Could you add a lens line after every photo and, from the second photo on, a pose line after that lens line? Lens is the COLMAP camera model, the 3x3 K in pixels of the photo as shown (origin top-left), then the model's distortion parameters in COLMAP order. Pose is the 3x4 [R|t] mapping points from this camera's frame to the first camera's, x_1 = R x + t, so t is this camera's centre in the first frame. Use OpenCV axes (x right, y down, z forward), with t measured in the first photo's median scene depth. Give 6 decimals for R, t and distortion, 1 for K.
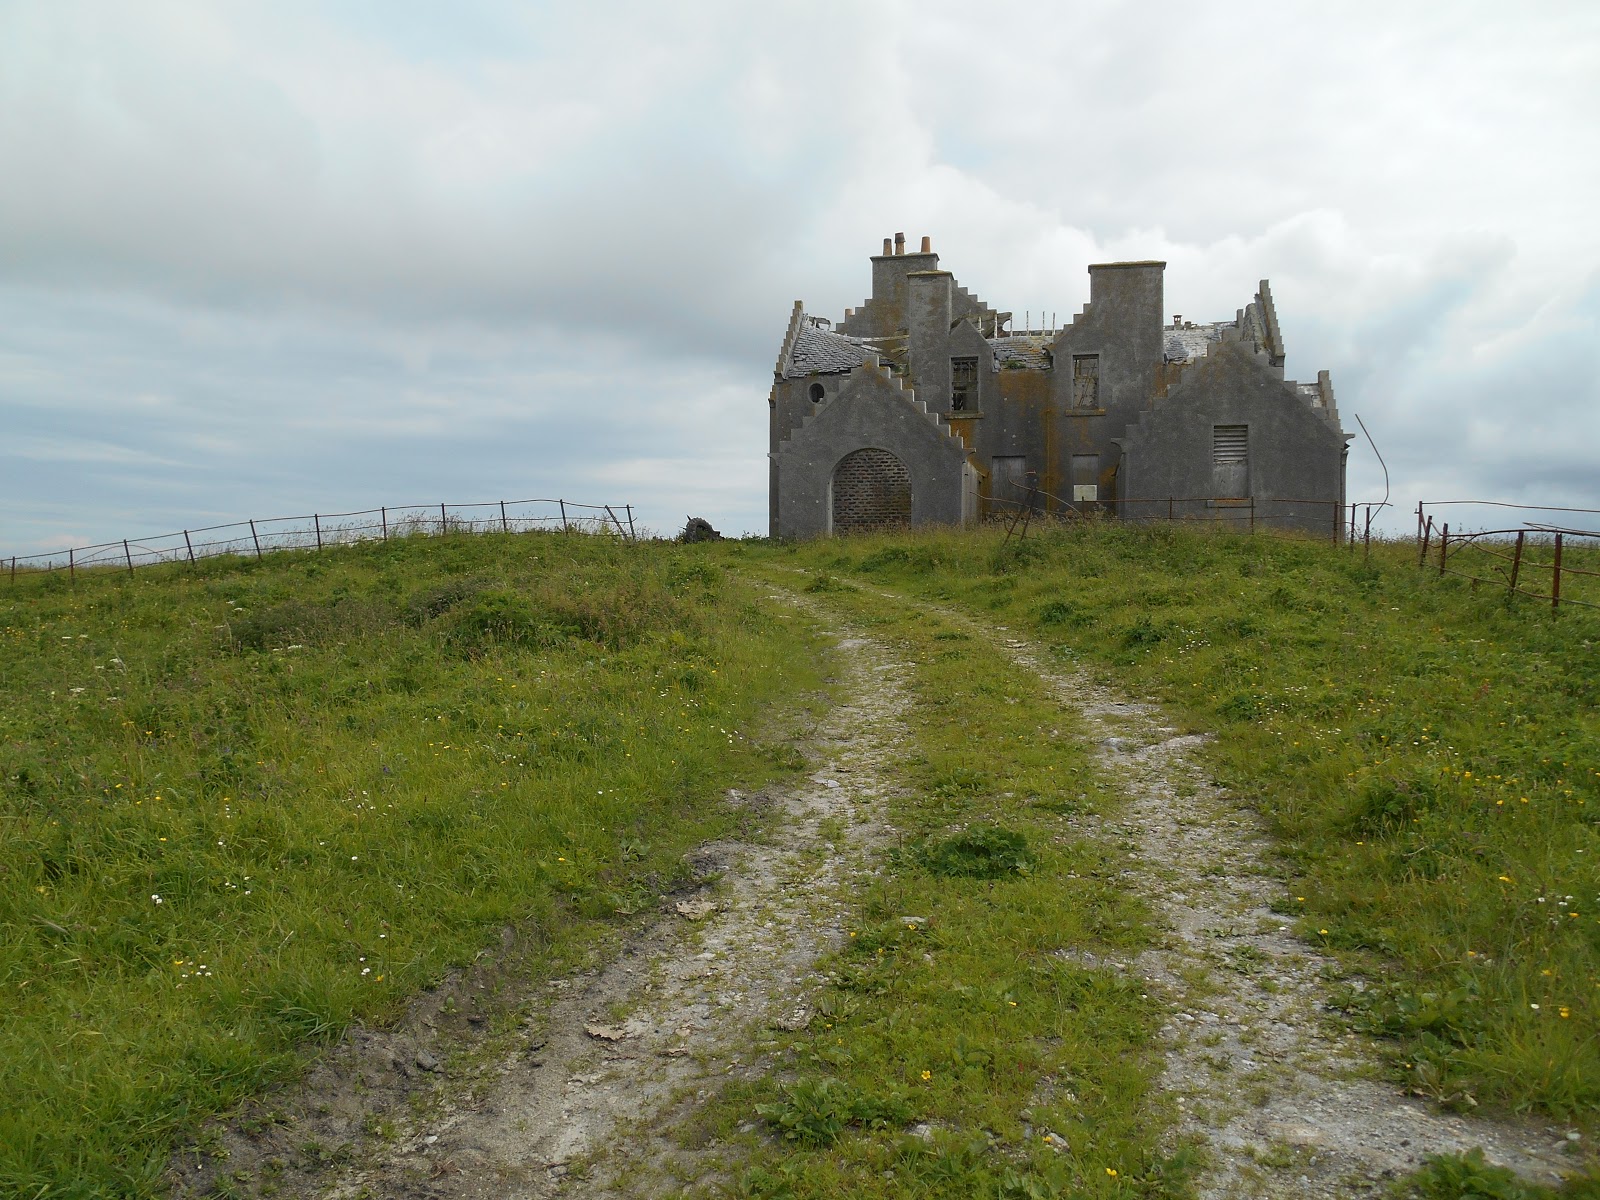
lens RADIAL K [[1280.8, 0, 801.2], [0, 1280.8, 601.6], [0, 0, 1]] dist [-0.007918, -0.000989]
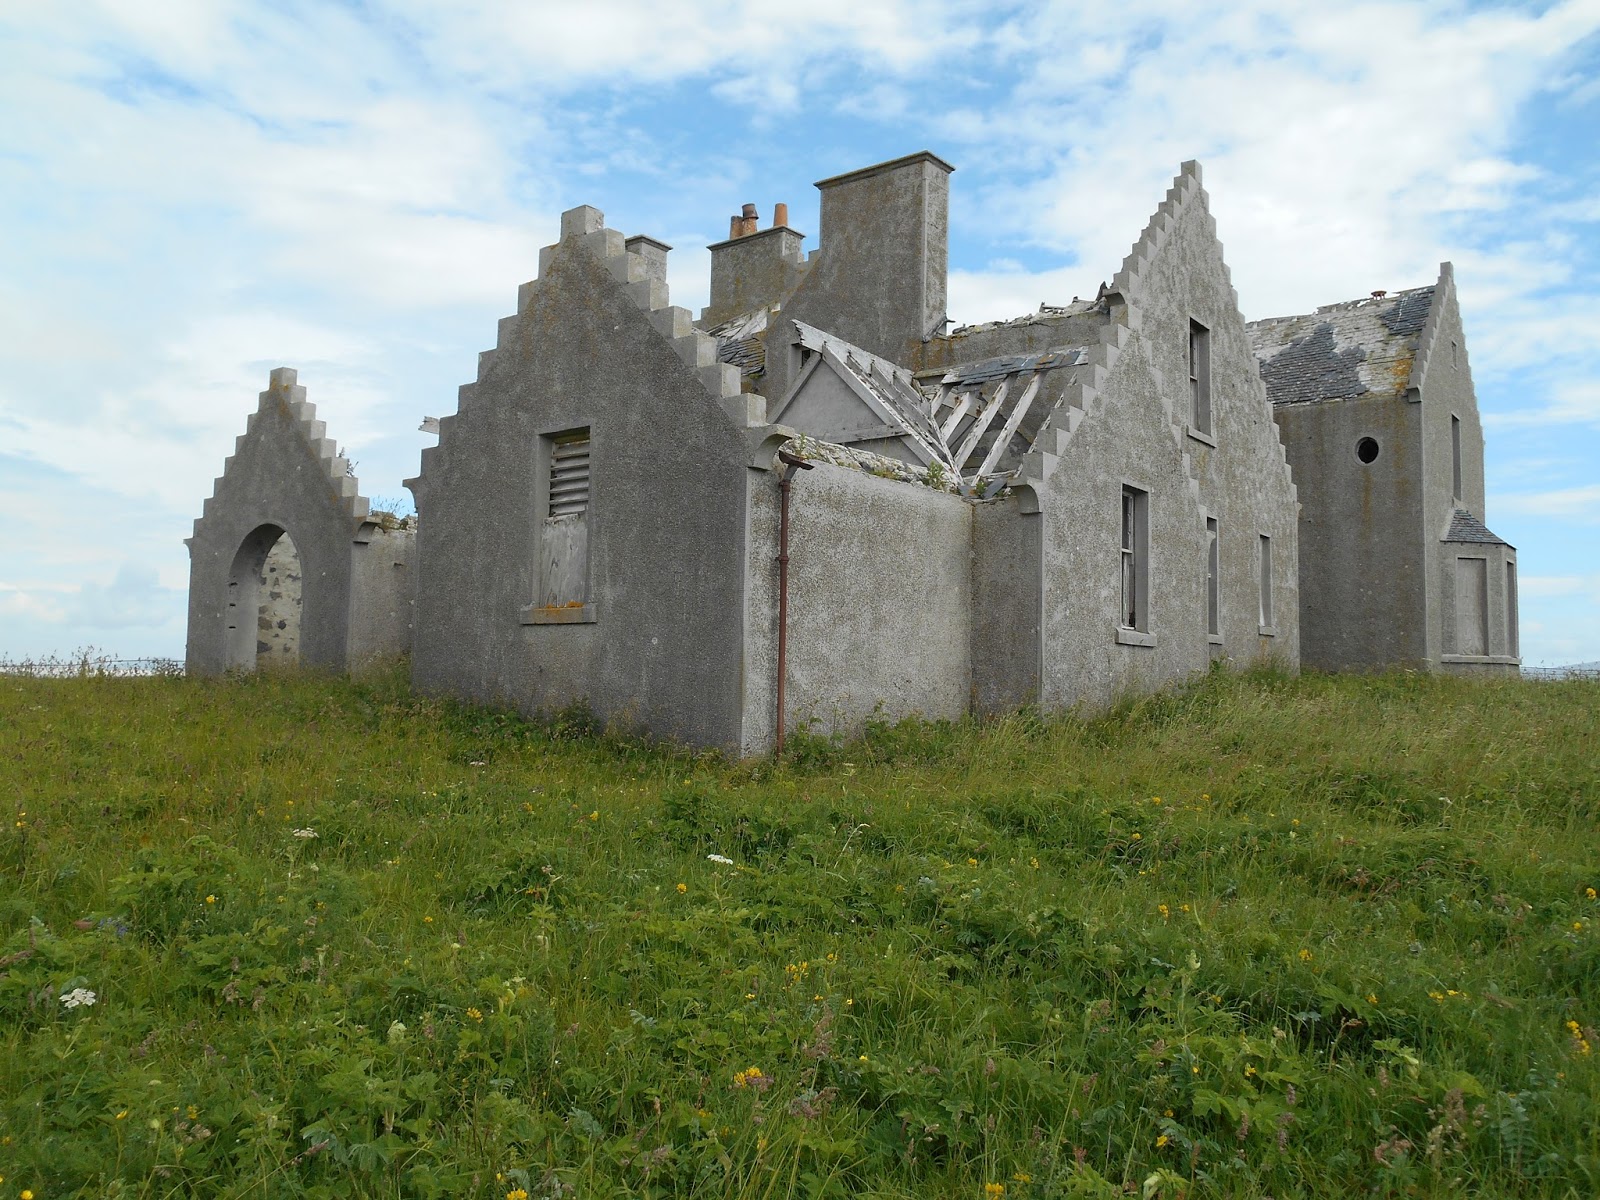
lens RADIAL K [[1280.8, 0, 799.1], [0, 1280.8, 597.0], [0, 0, 1]] dist [-0.007918, -0.000989]
pose [[0.903465, -0.019301, -0.428228, 0.519393], [-0.015408, 0.996878, -0.077437, -0.045735], [0.428386, 0.076560, 0.900347, 0.583247]]
